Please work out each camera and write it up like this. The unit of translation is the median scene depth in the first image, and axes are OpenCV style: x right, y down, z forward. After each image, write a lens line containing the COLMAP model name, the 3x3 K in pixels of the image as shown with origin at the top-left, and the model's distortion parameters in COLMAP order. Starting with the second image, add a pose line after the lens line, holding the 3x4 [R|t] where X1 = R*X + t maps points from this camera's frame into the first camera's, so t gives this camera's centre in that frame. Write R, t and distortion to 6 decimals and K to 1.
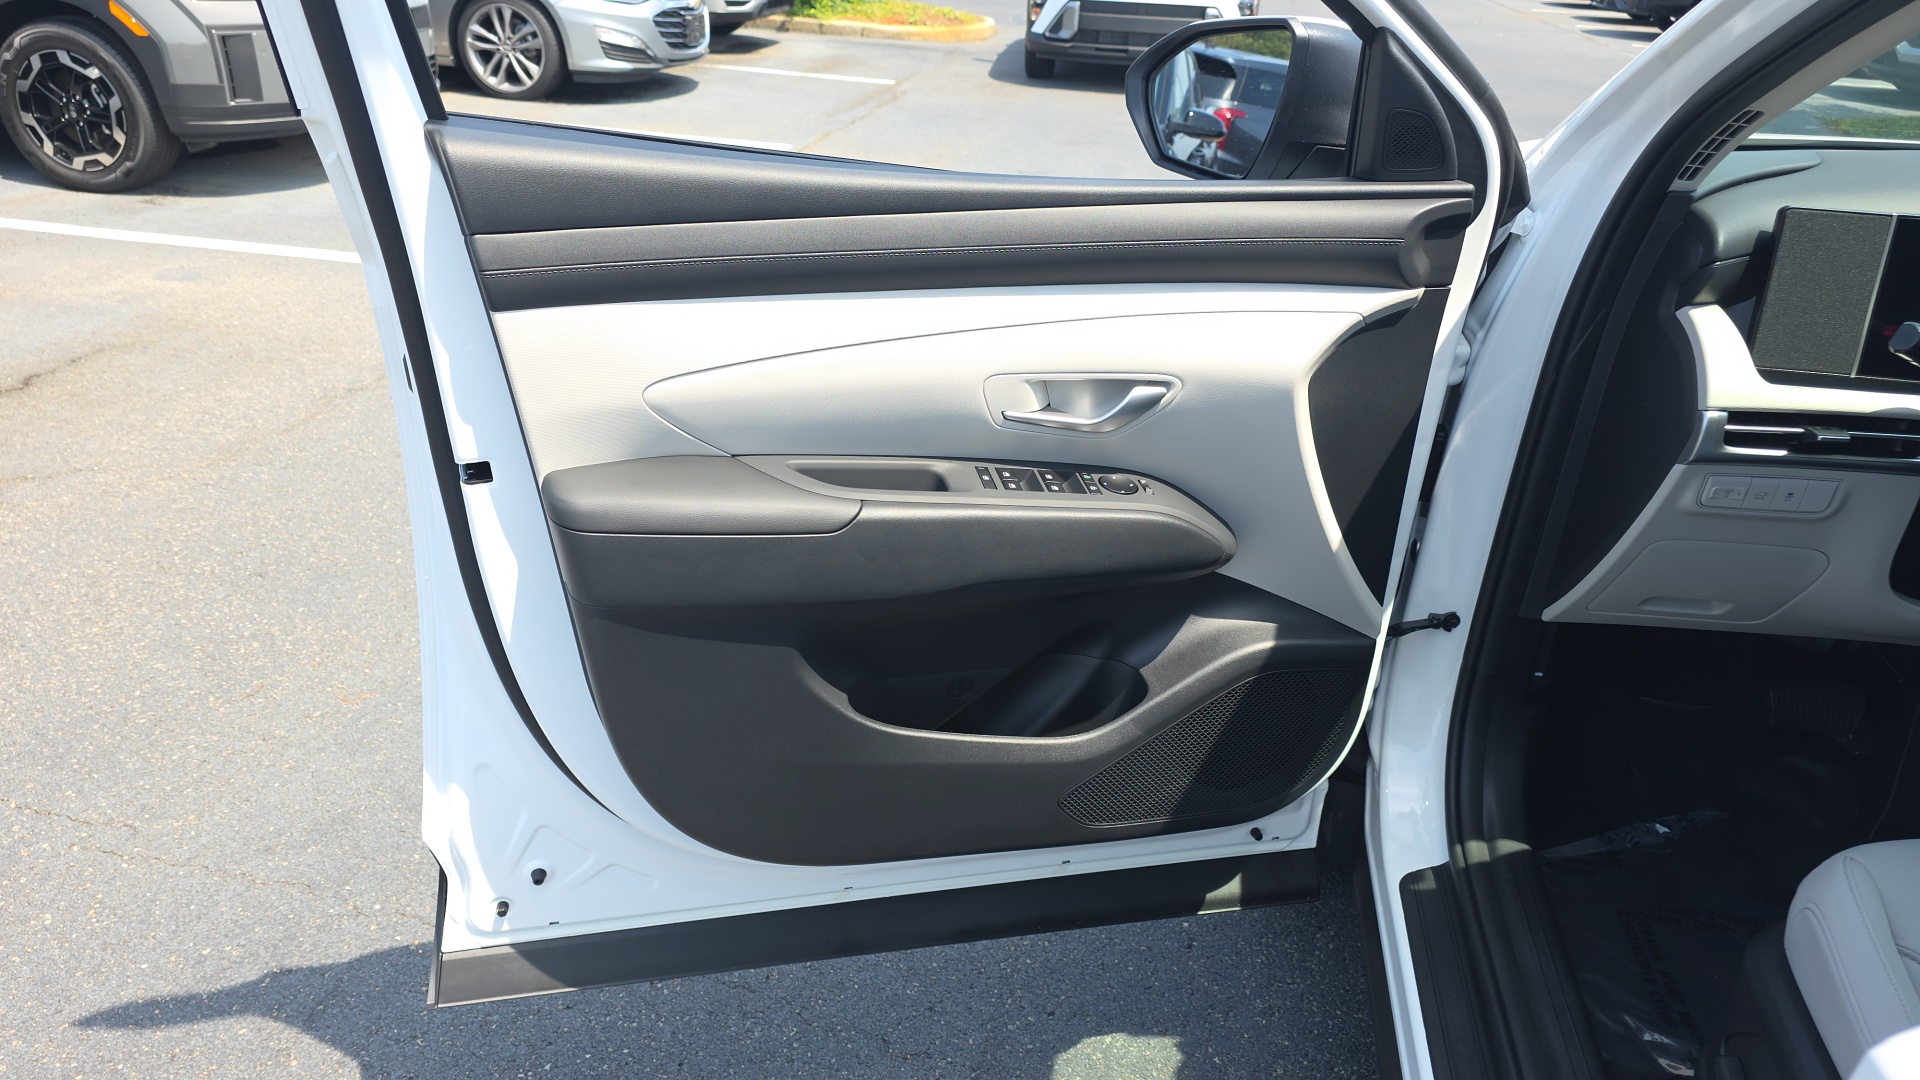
lens RADIAL K [[1302.4, 0, 928.8], [0, 1302.4, 543.0], [0, 0, 1]] dist [0.073516, -0.075449]
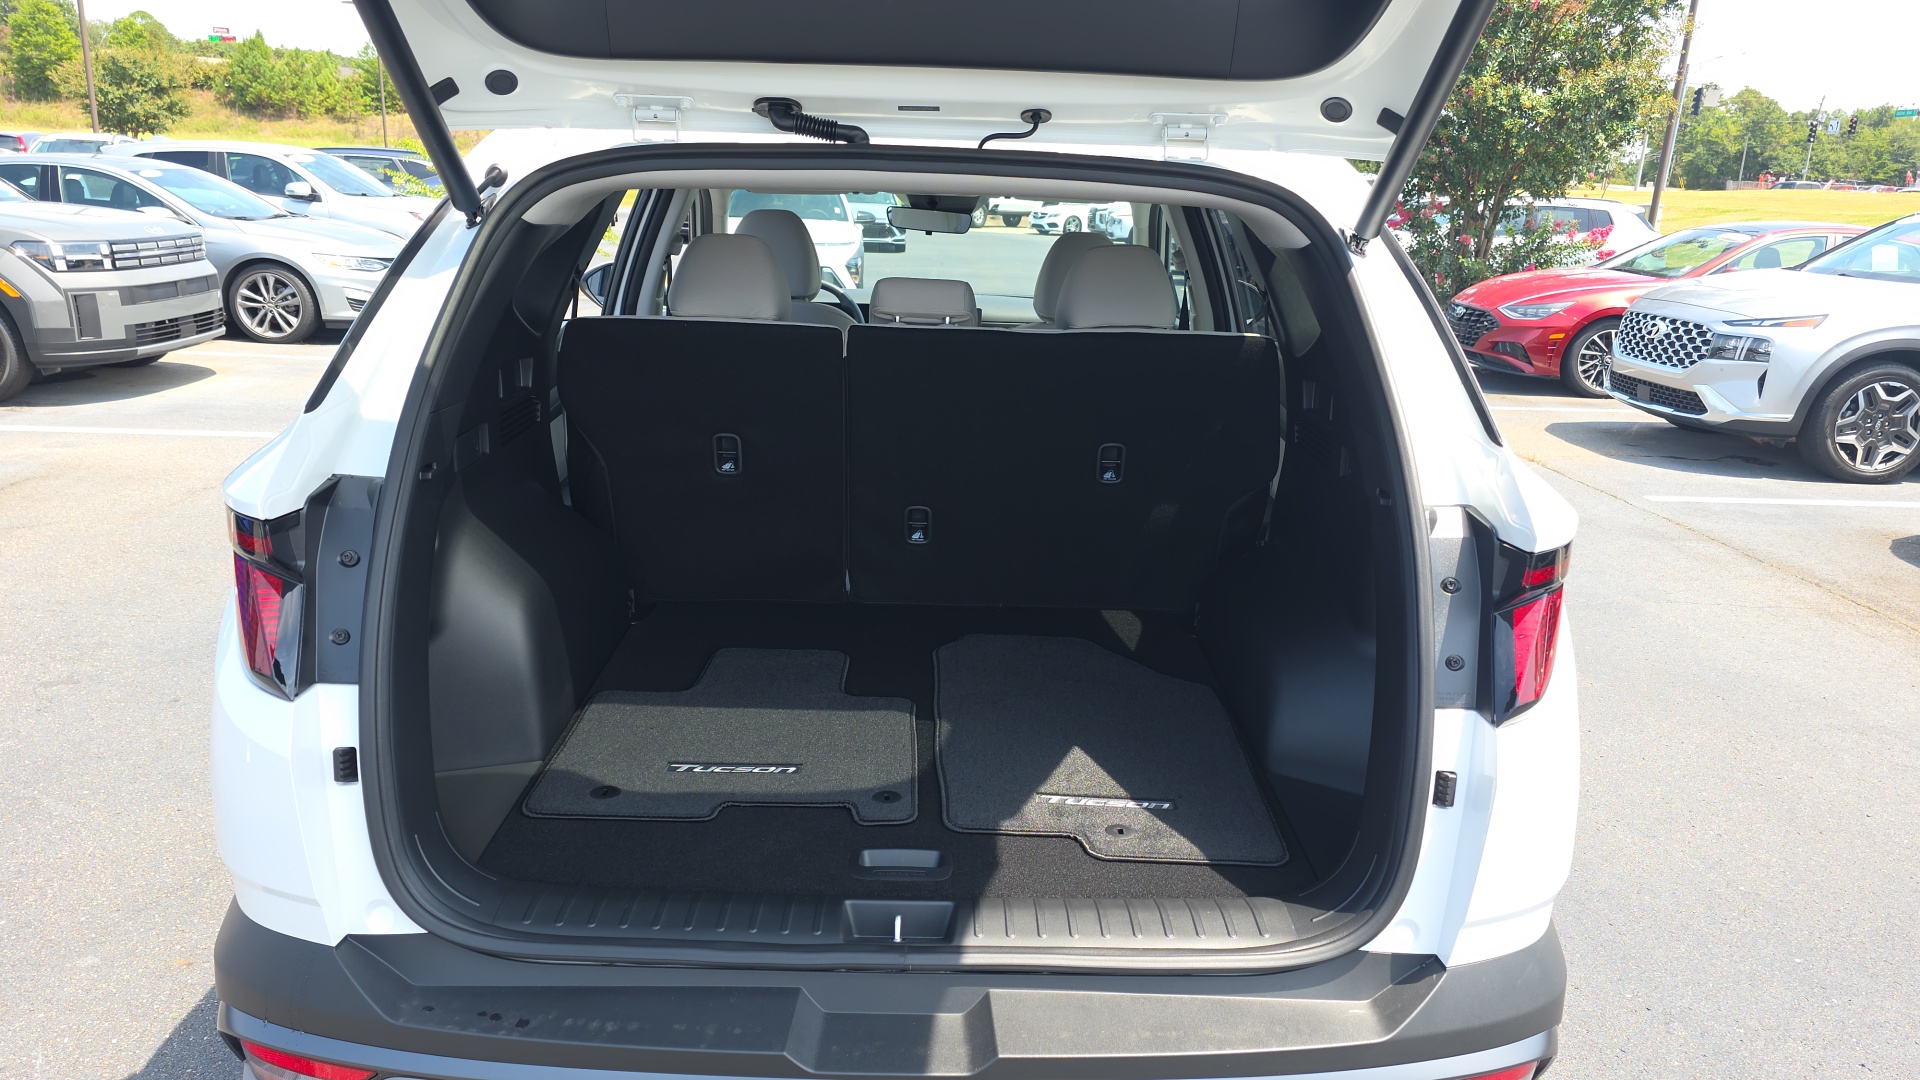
lens RADIAL K [[1275.3, 0, 955.5], [0, 1275.3, 569.1], [0, 0, 1]] dist [0.064527, -0.056602]
pose [[0.976432, -0.071045, 0.203799, 0.064942], [0.102868, 0.983309, -0.150070, 0.147171], [-0.189735, 0.167498, 0.967443, -0.333224]]
